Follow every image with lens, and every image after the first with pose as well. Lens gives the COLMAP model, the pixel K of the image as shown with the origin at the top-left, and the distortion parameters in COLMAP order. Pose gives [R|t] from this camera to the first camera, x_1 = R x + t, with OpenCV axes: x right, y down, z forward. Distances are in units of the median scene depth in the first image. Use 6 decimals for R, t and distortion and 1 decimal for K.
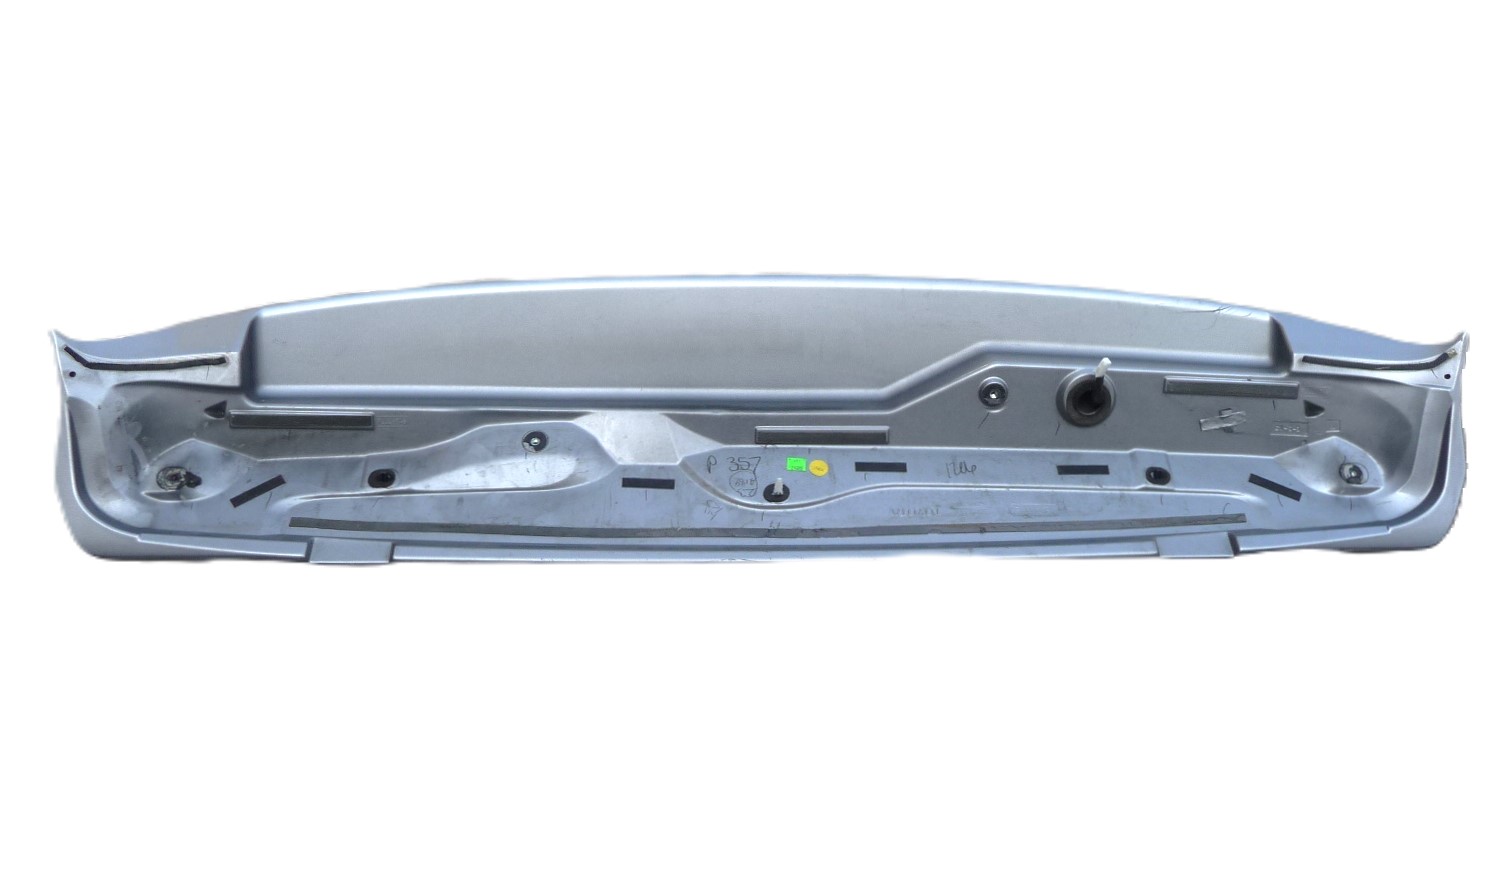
lens RADIAL K [[1226.2, 0, 755.5], [0, 1226.2, 446.0], [0, 0, 1]] dist [0.000266, -0.000216]
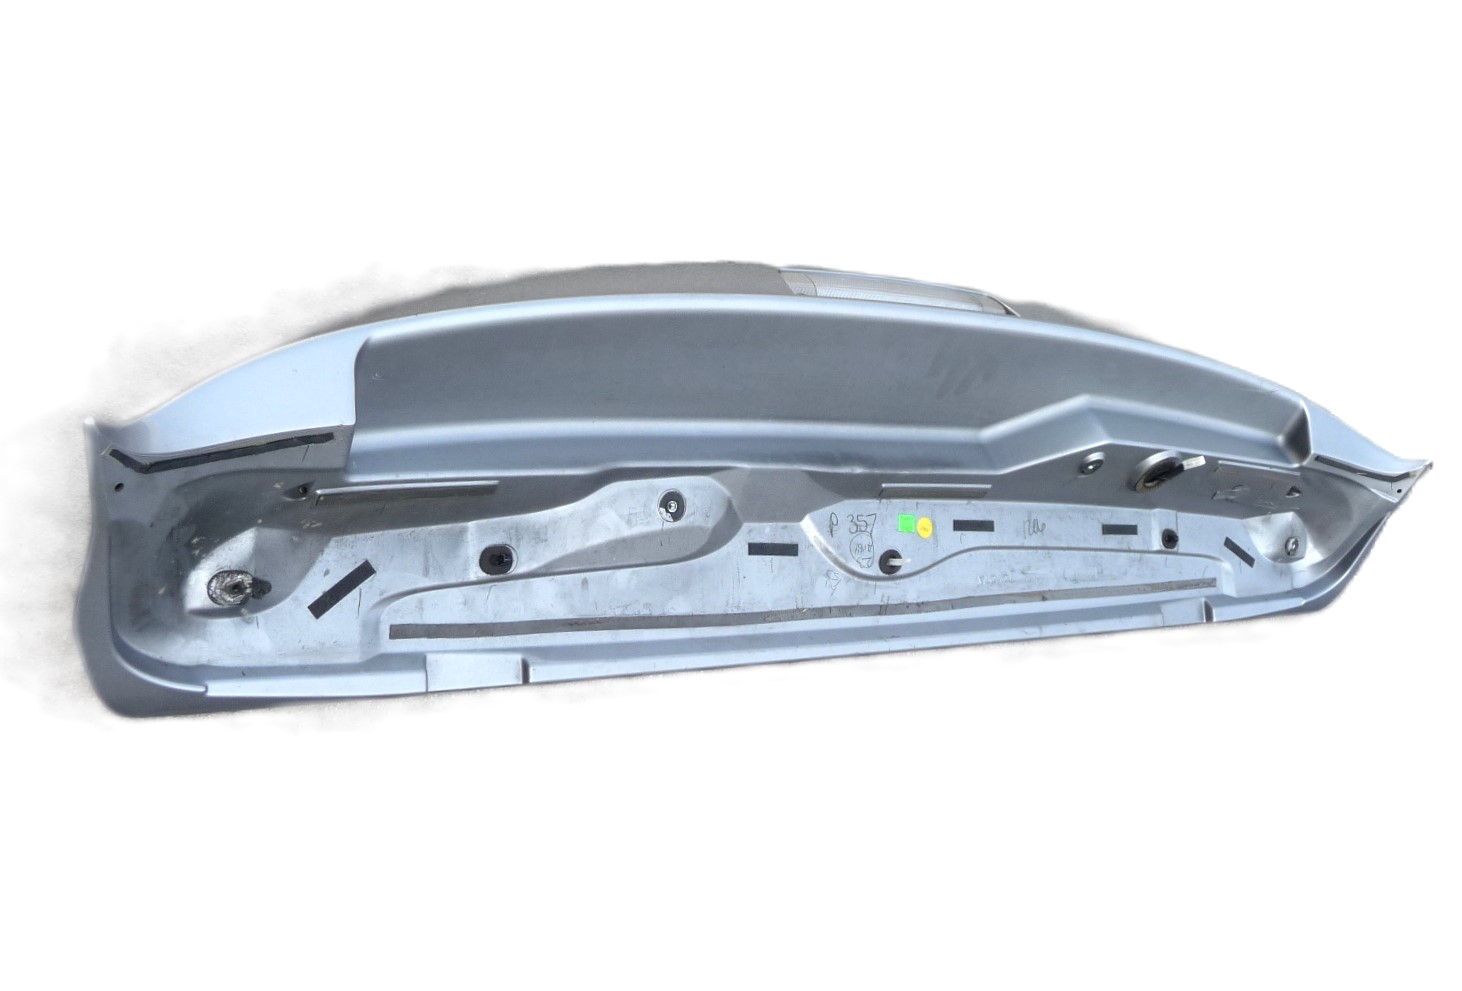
lens RADIAL K [[1207.2, 0, 731.0], [0, 1207.2, 495.5], [0, 0, 1]] dist [-0.007552, 0.009362]
pose [[0.869653, 0.044417, 0.491661, -0.533484], [-0.283540, 0.860225, 0.423814, -0.353760], [-0.404114, -0.507977, 0.760691, 0.391037]]
